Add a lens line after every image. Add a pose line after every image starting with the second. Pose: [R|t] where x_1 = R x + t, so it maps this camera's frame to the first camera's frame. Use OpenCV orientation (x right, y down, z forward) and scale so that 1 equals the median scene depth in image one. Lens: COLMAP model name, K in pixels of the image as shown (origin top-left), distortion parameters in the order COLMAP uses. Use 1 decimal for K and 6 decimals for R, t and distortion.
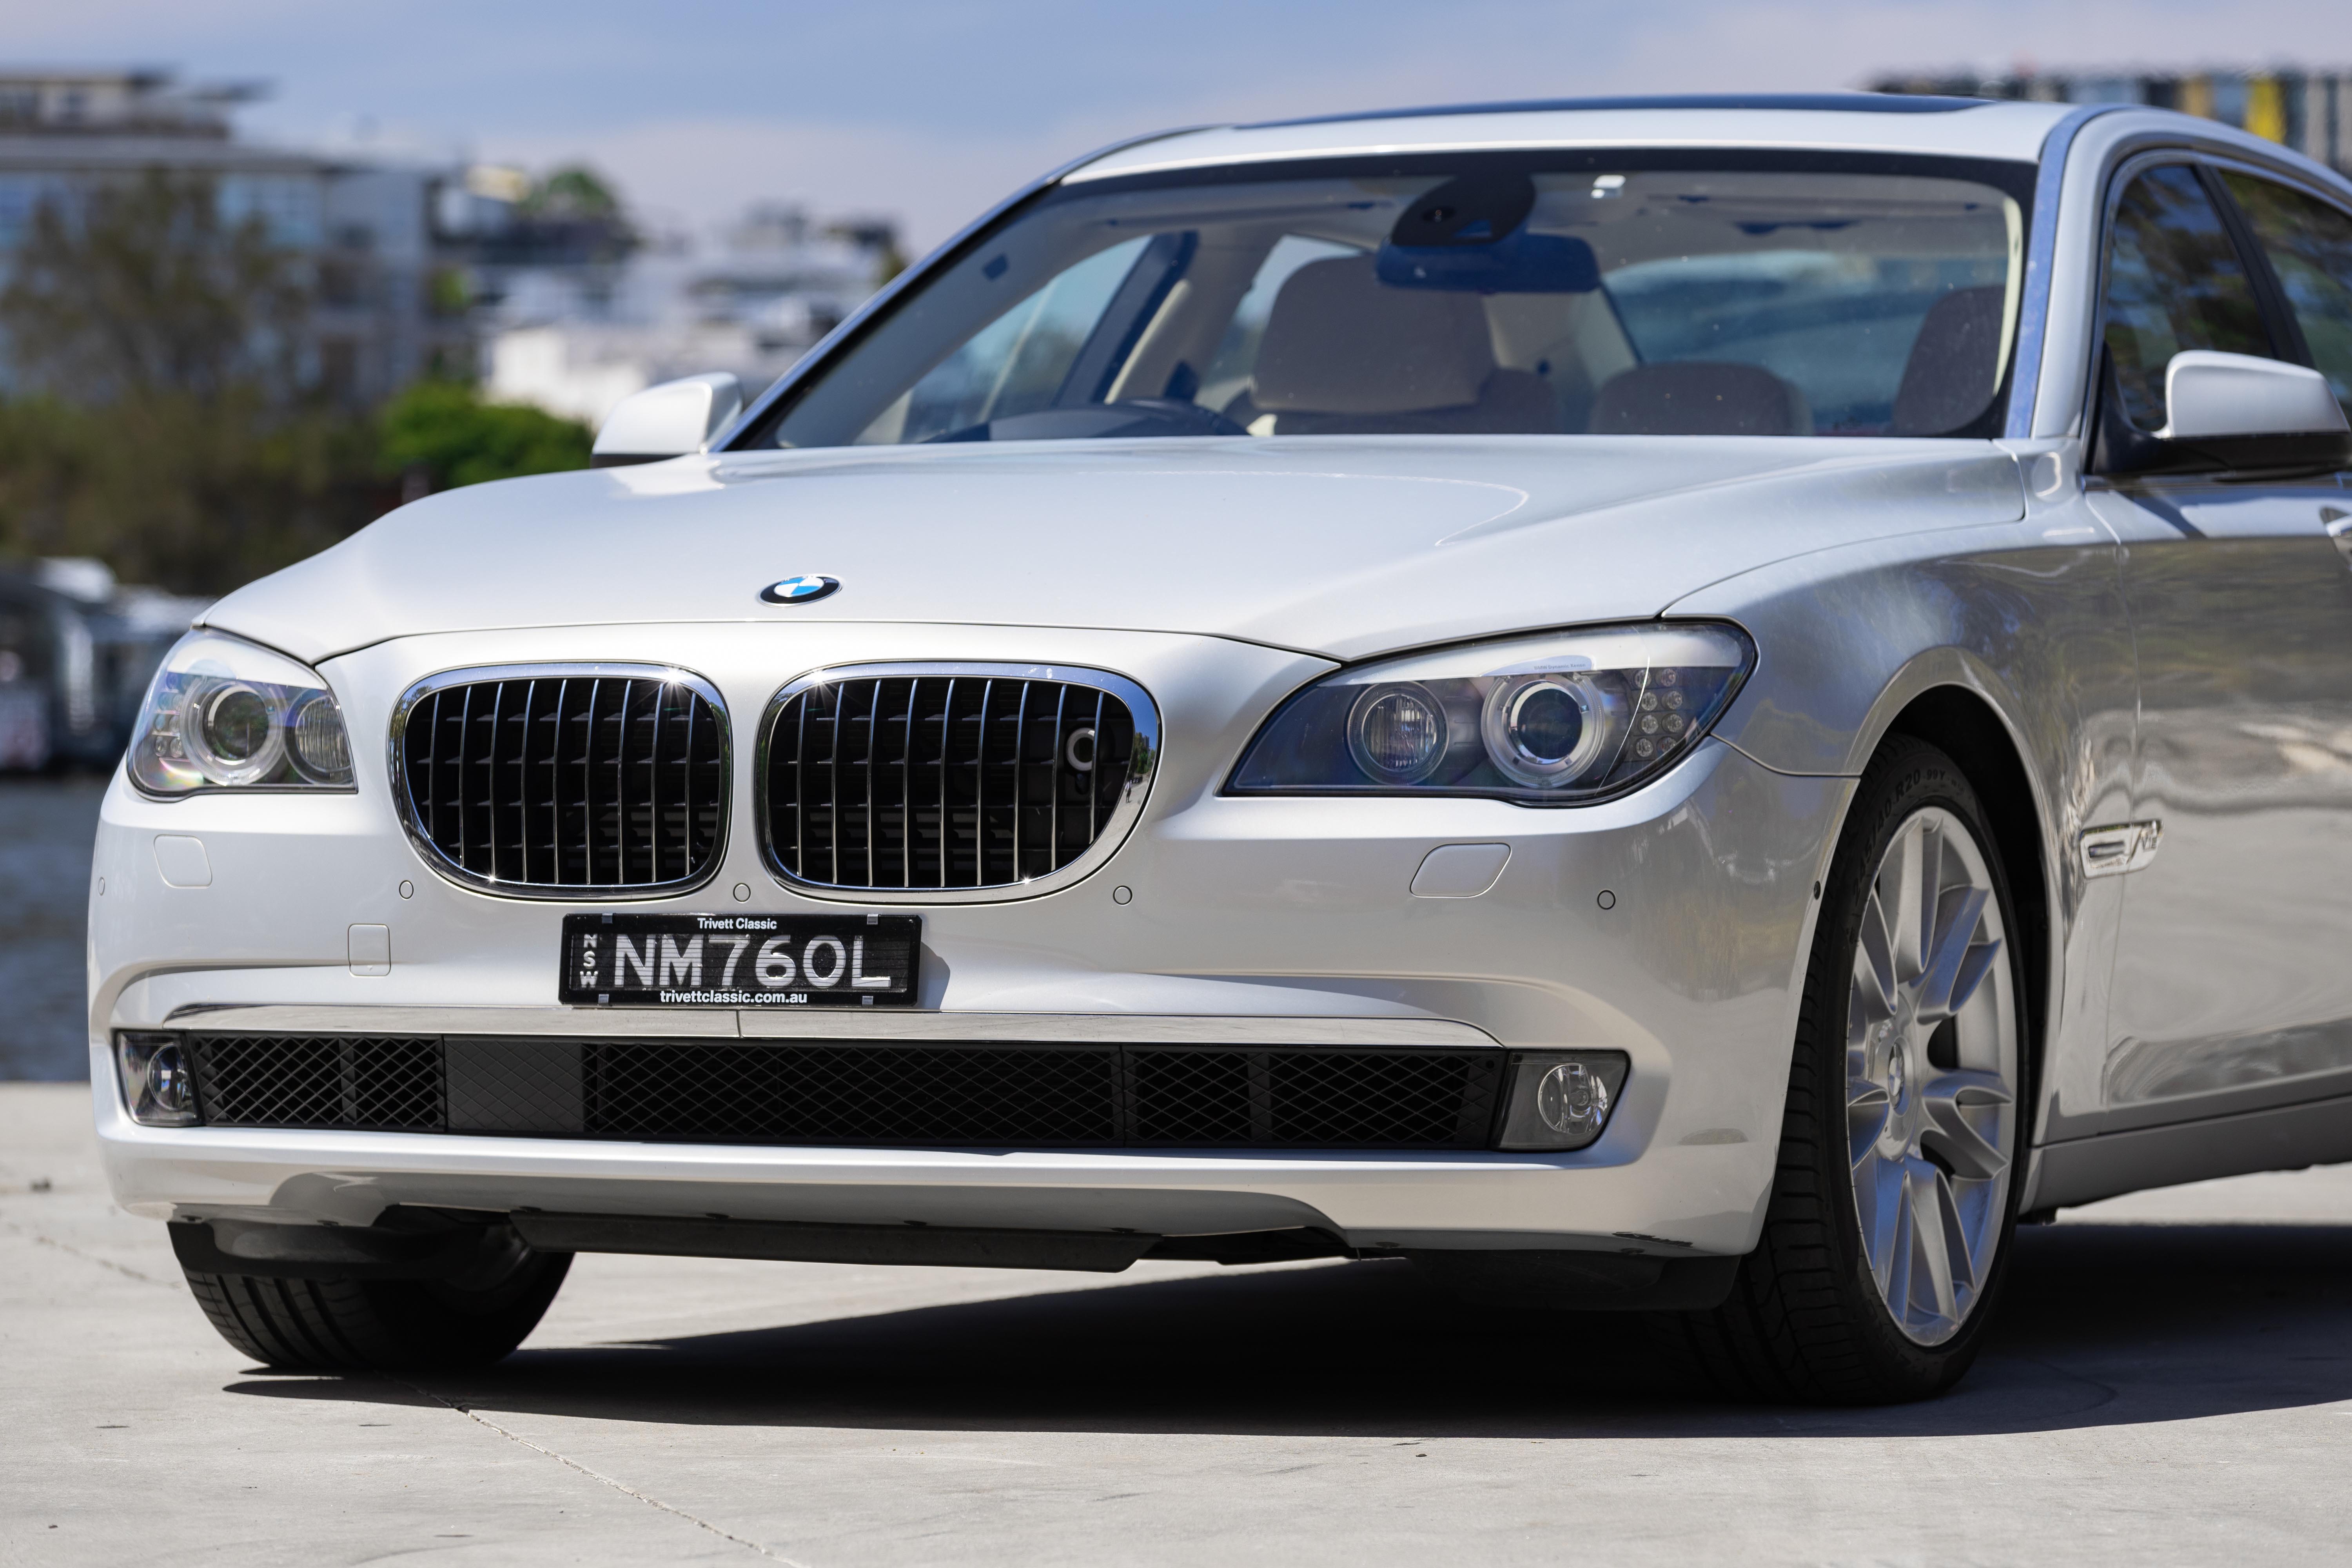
lens RADIAL K [[9418.0, 0, 1176.0], [0, 9418.0, 784.0], [0, 0, 1]] dist [0.025765, -3.003502]
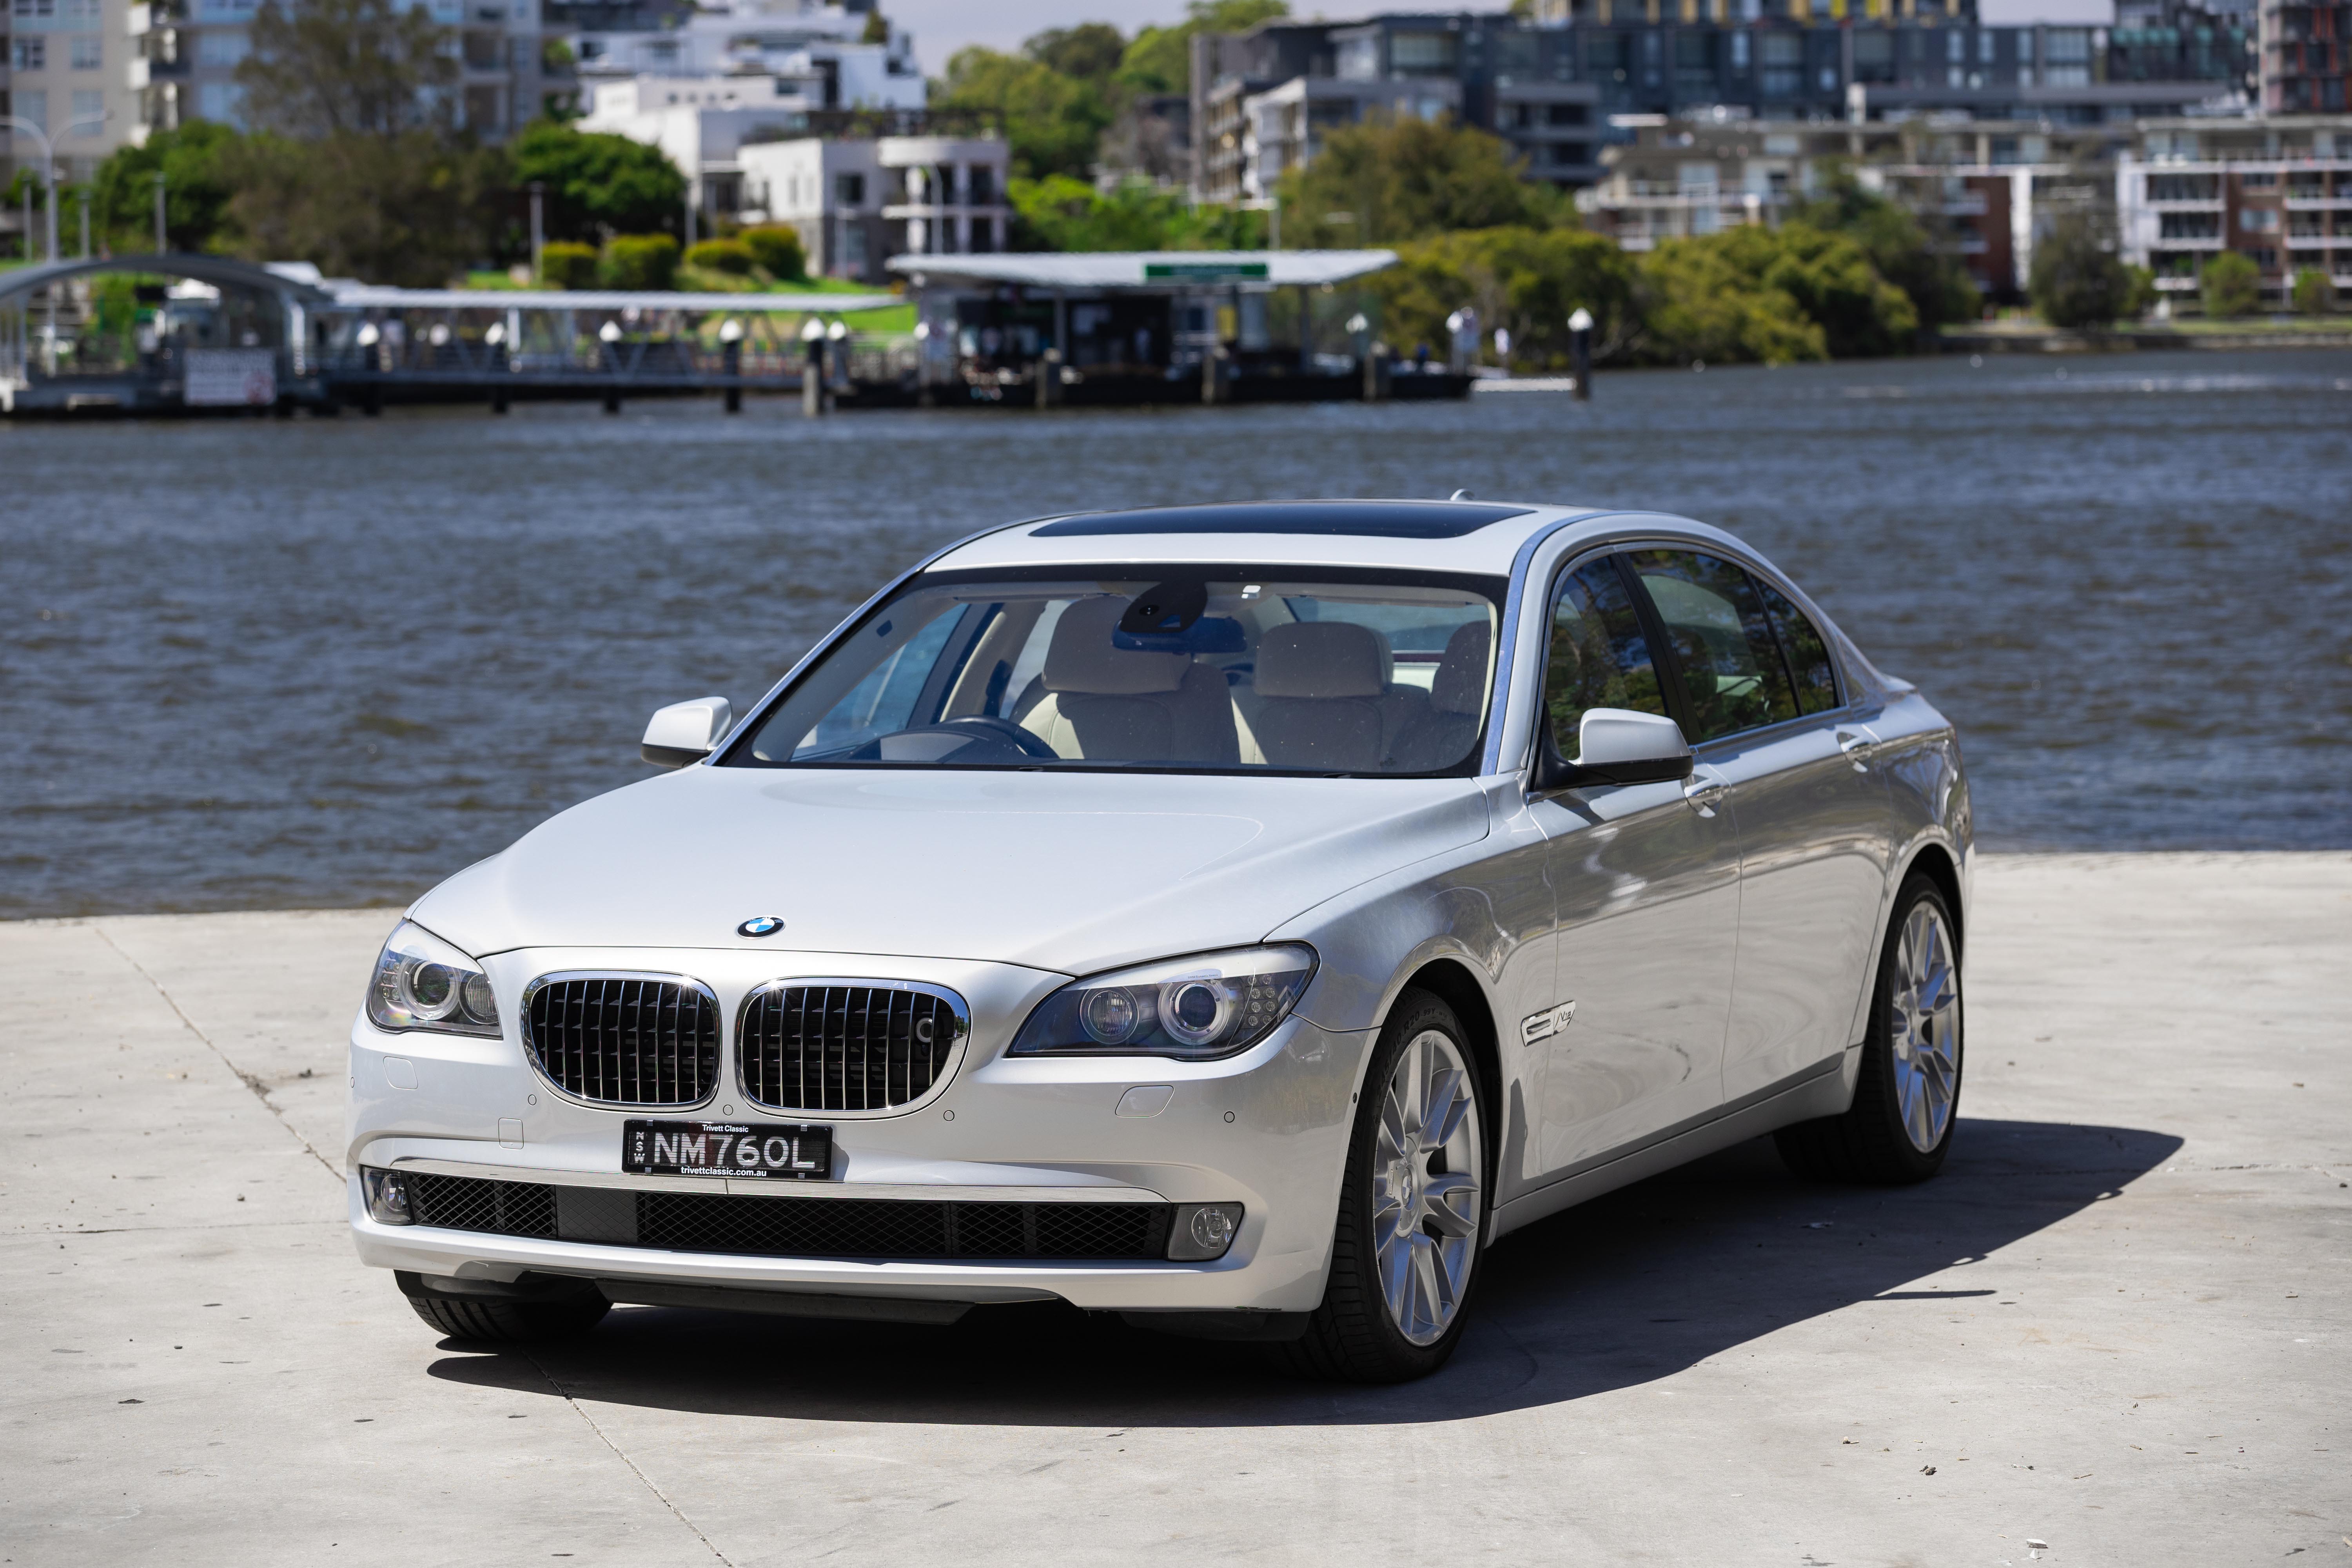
lens RADIAL K [[6633.1, 0, 1176.0], [0, 6633.1, 784.0], [0, 0, 1]] dist [0.048729, 0.551506]
pose [[0.999869, -0.007041, 0.014593, 0.018302], [0.006186, 0.998305, 0.057871, -0.116902], [-0.014976, -0.057773, 0.998217, -0.205354]]
